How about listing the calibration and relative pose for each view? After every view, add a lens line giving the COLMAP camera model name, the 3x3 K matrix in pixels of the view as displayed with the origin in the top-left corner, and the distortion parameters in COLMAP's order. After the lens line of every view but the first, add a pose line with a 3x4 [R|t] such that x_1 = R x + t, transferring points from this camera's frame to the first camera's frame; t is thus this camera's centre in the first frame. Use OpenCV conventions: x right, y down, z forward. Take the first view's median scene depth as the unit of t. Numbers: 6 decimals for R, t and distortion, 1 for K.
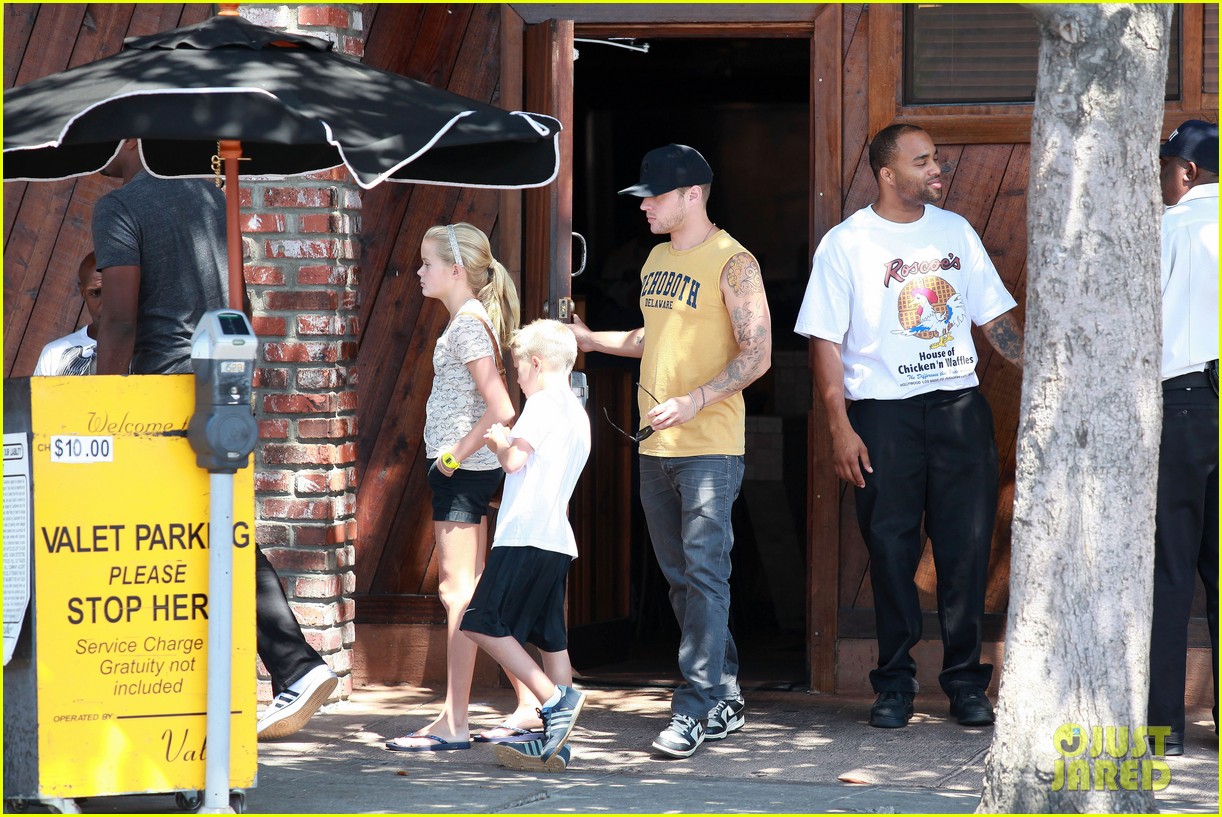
lens RADIAL K [[7269.6, 0, 610.6], [0, 7269.6, 403.6], [0, 0, 1]] dist [0.126819, 0.000000]
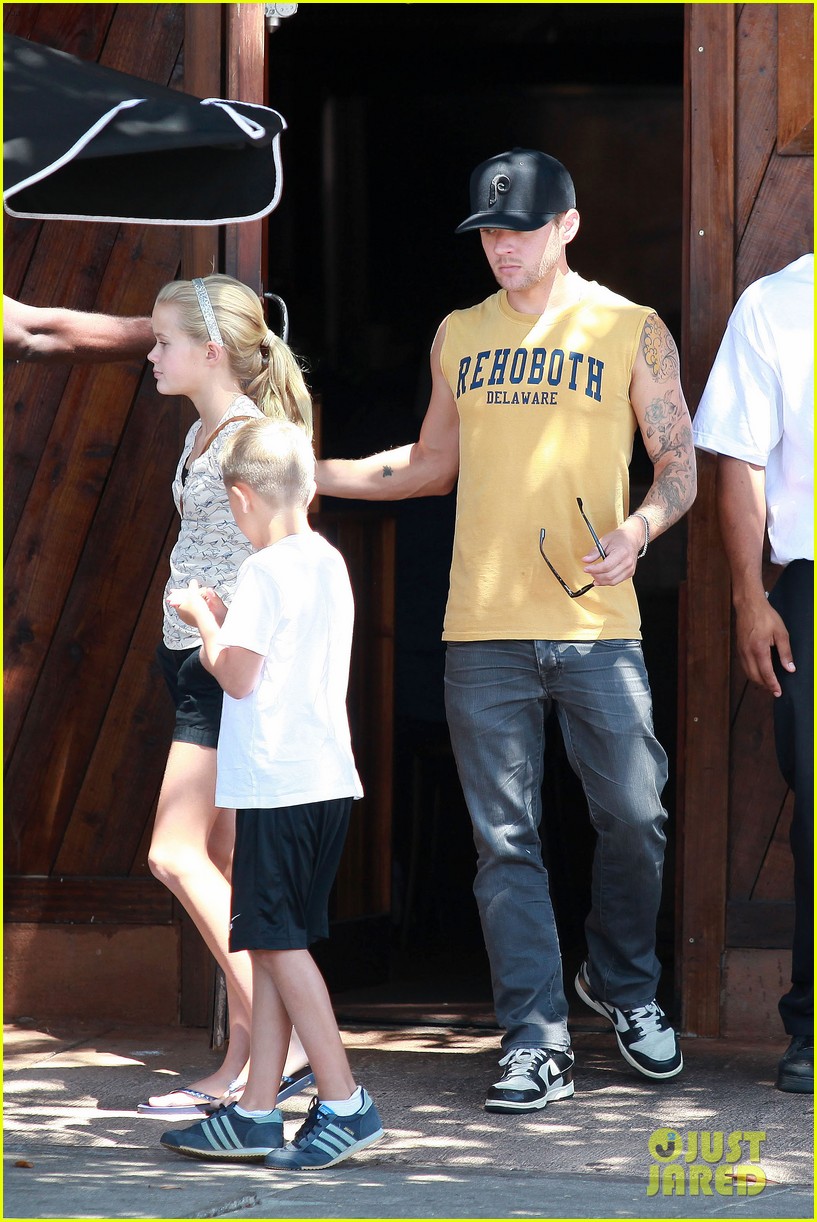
lens RADIAL K [[7269.6, 0, 409.8], [0, 7269.6, 617.6], [0, 0, 1]] dist [0.126819, 0.000000]
pose [[0.999994, 0.003191, 0.001378, 0.003324], [-0.003172, 0.999907, -0.013288, 0.012385], [-0.001420, 0.013284, 0.999911, 0.378847]]
